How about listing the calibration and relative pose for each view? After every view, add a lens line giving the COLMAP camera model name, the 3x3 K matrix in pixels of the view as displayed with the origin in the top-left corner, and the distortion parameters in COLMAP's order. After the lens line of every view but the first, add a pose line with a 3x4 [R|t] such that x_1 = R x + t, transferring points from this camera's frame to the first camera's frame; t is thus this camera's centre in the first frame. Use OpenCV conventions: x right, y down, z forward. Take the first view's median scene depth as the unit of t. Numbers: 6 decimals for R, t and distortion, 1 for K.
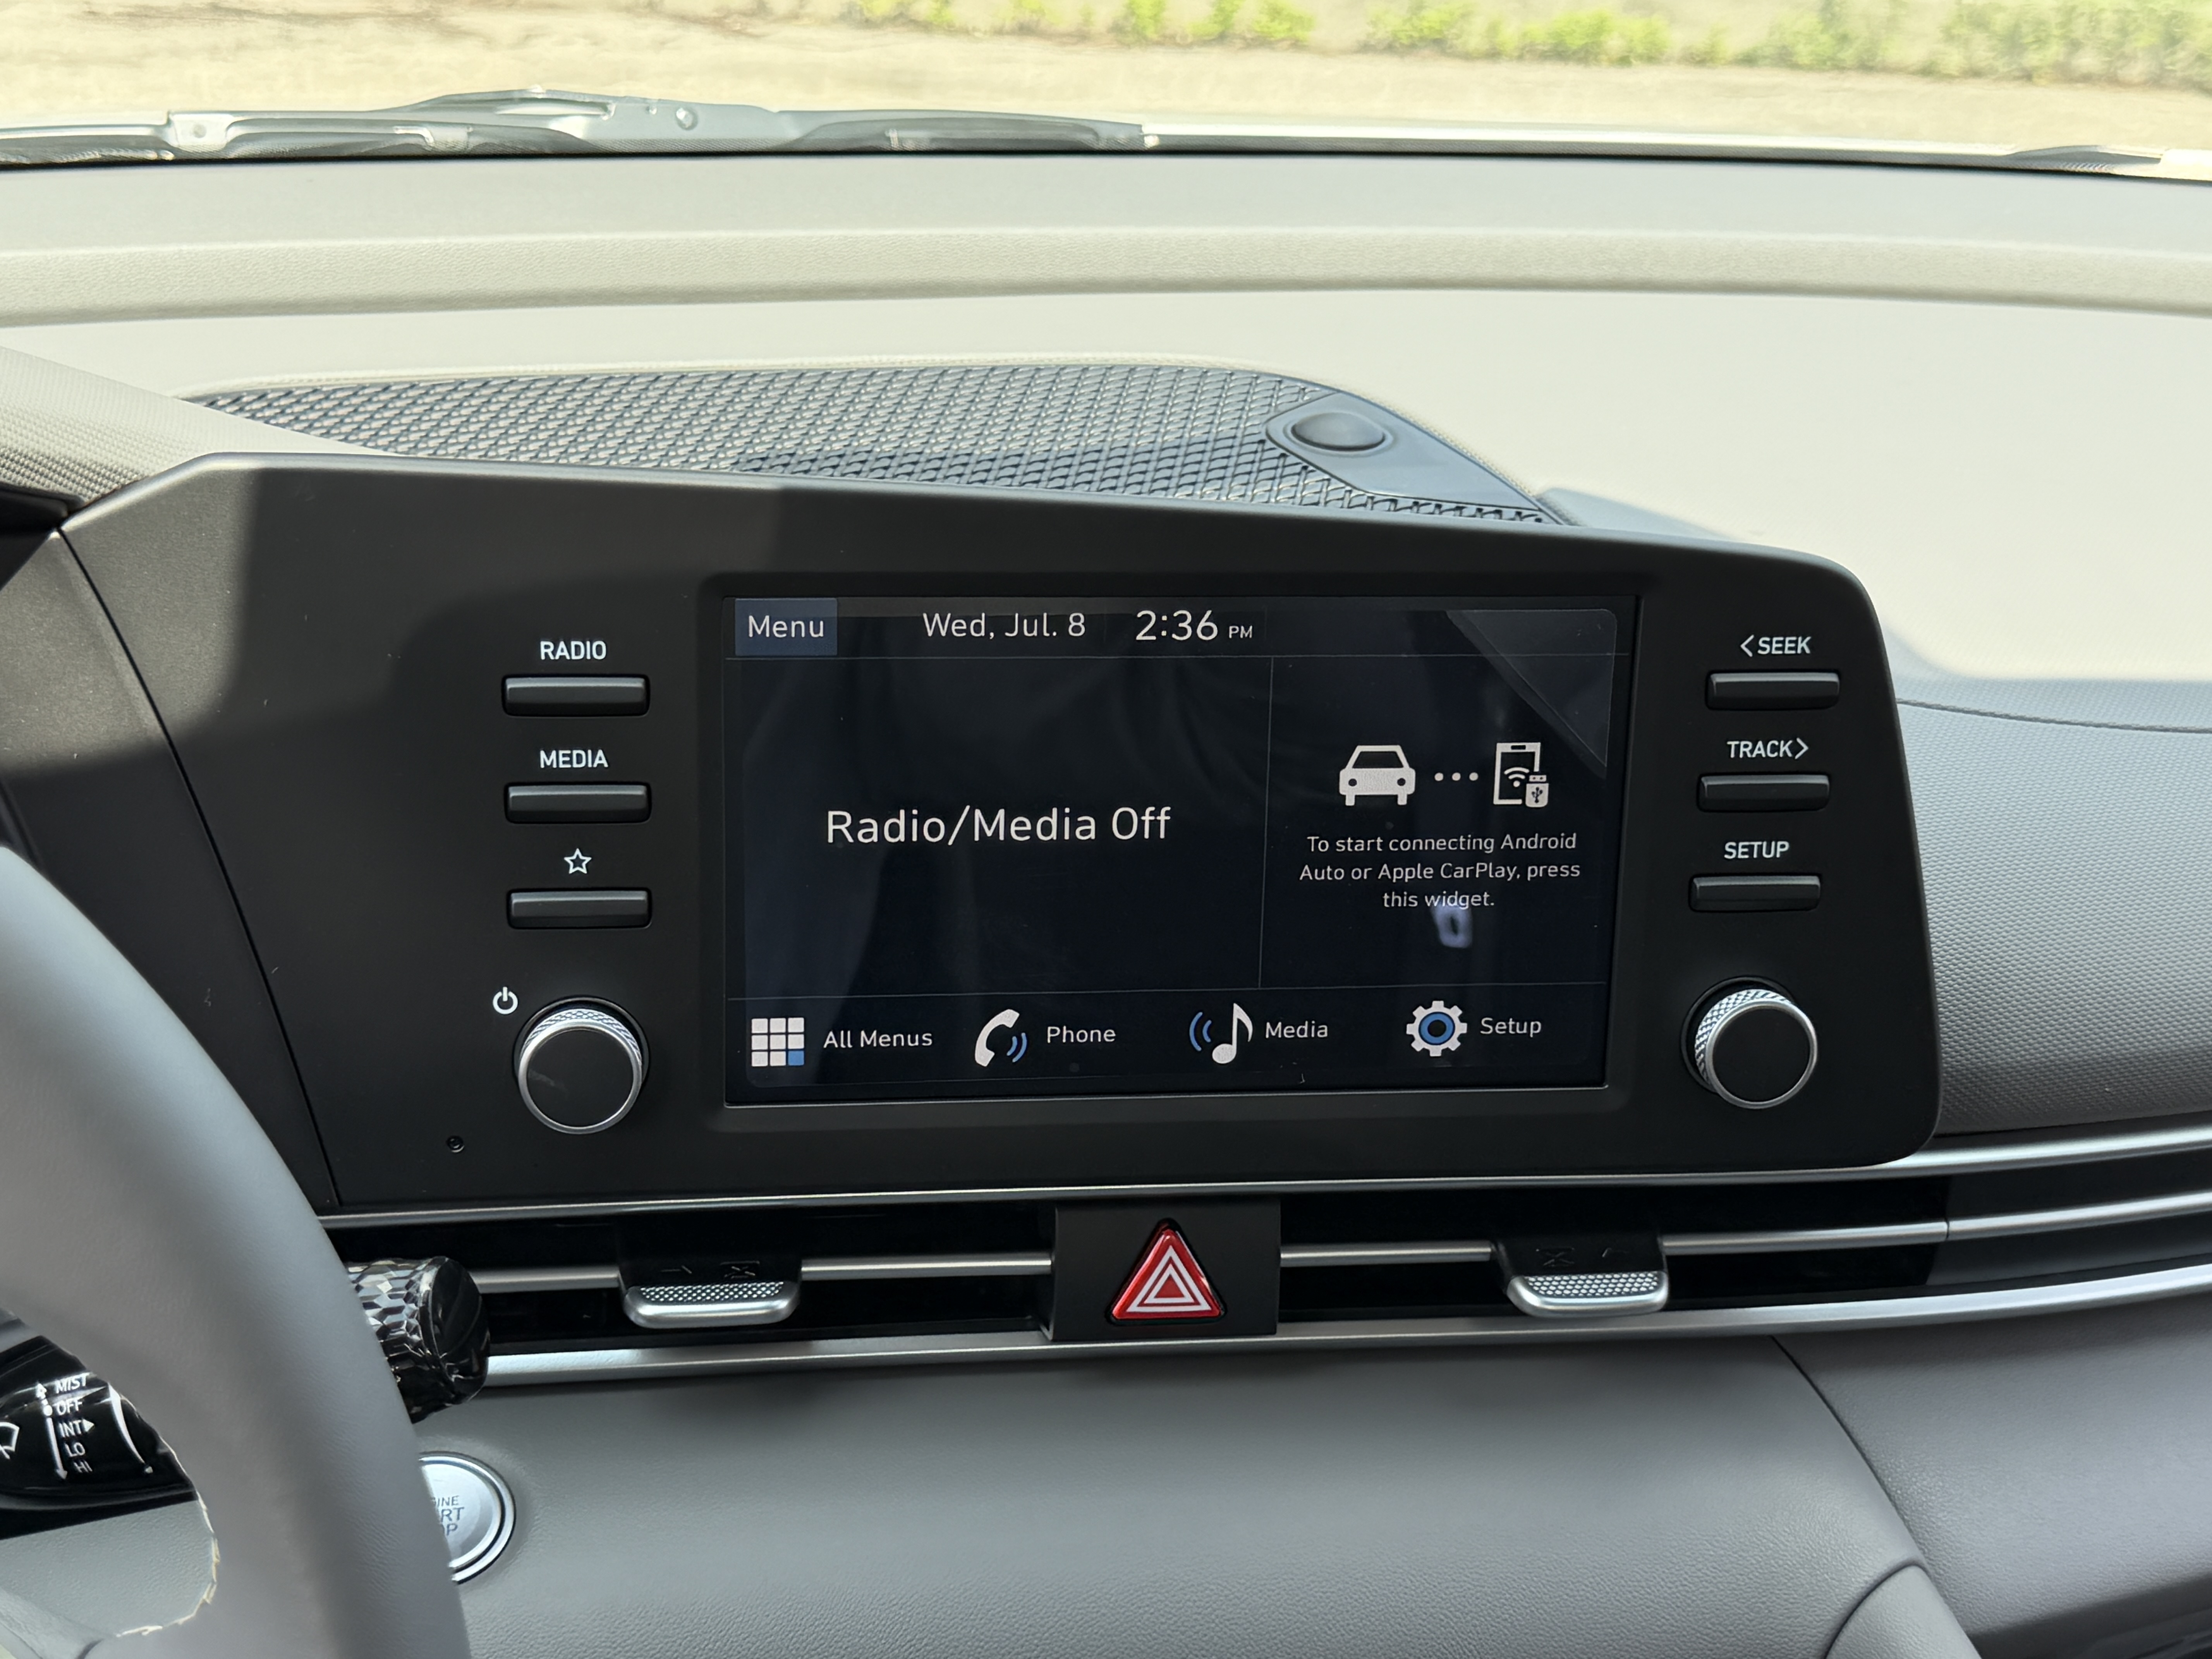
lens RADIAL K [[3098.1, 0, 1066.9], [0, 3098.1, 829.9], [0, 0, 1]] dist [0.108400, 0.000000]
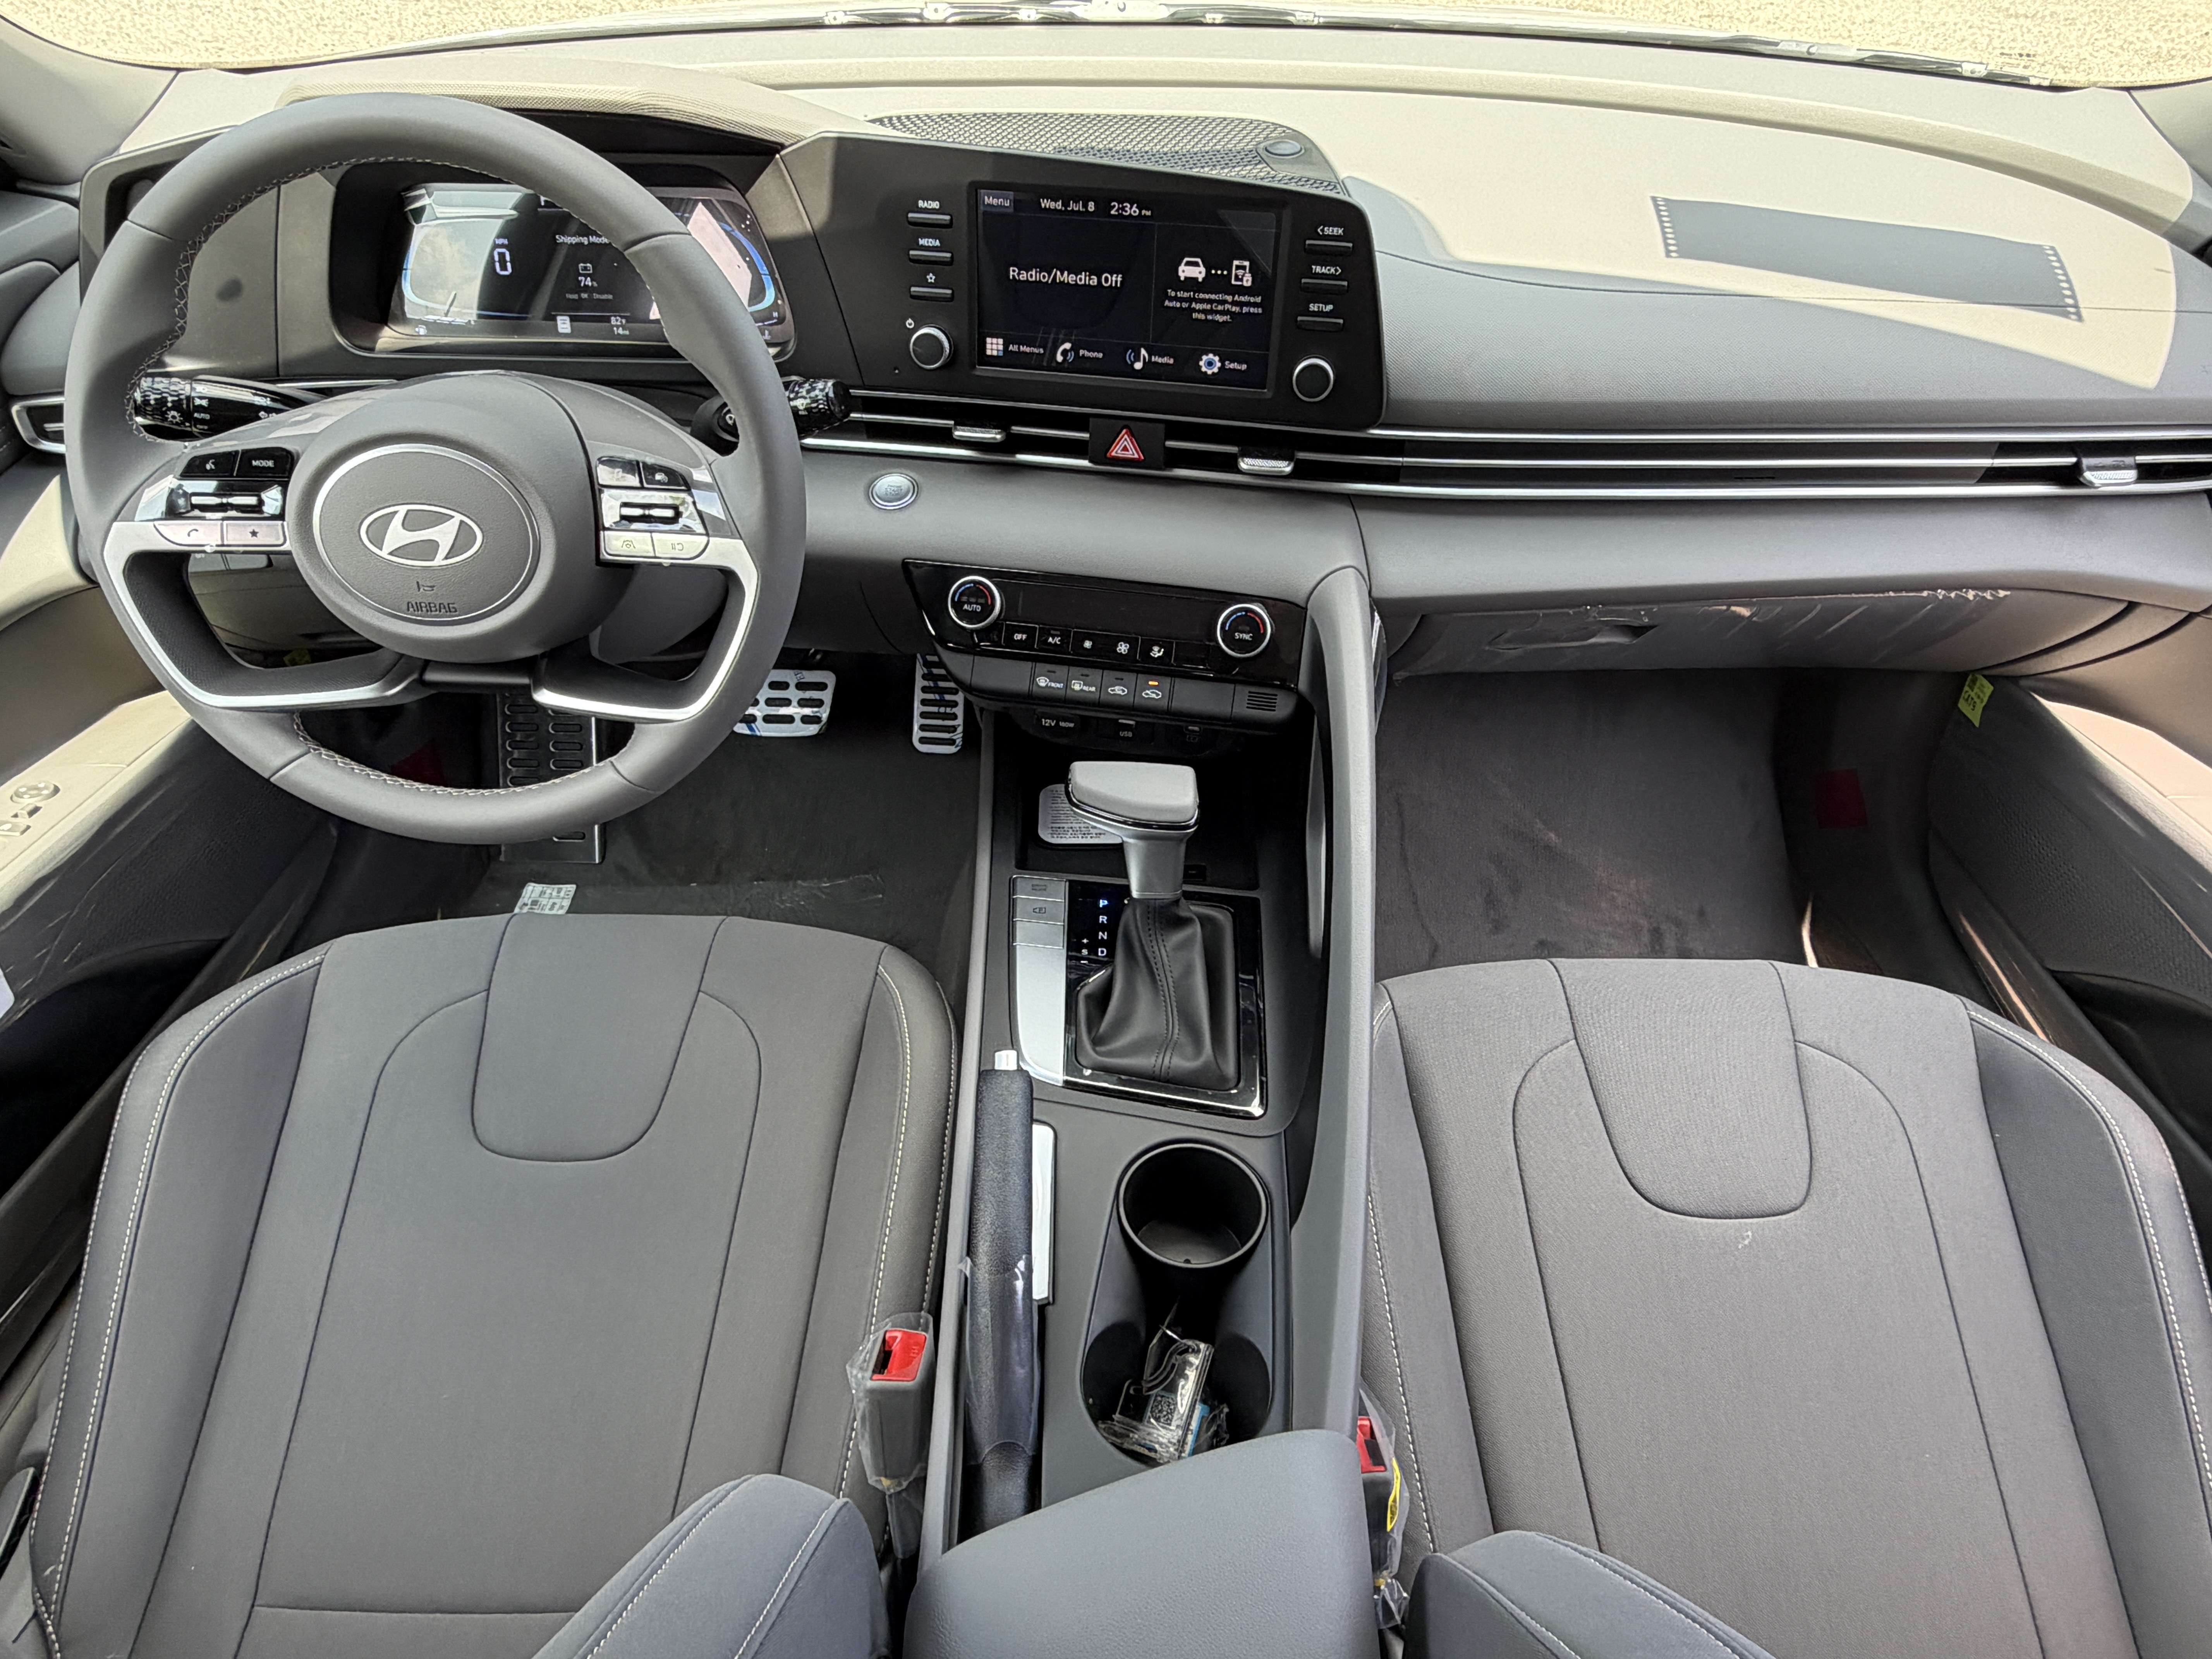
lens RADIAL K [[1429.1, 0, 1079.7], [0, 1429.1, 827.5], [0, 0, 1]] dist [0.001058, -0.000729]
pose [[0.944551, 0.178206, -0.275800, 0.455587], [-0.087072, 0.945783, 0.312910, 0.066421], [0.316609, -0.271545, 0.908858, -0.398015]]
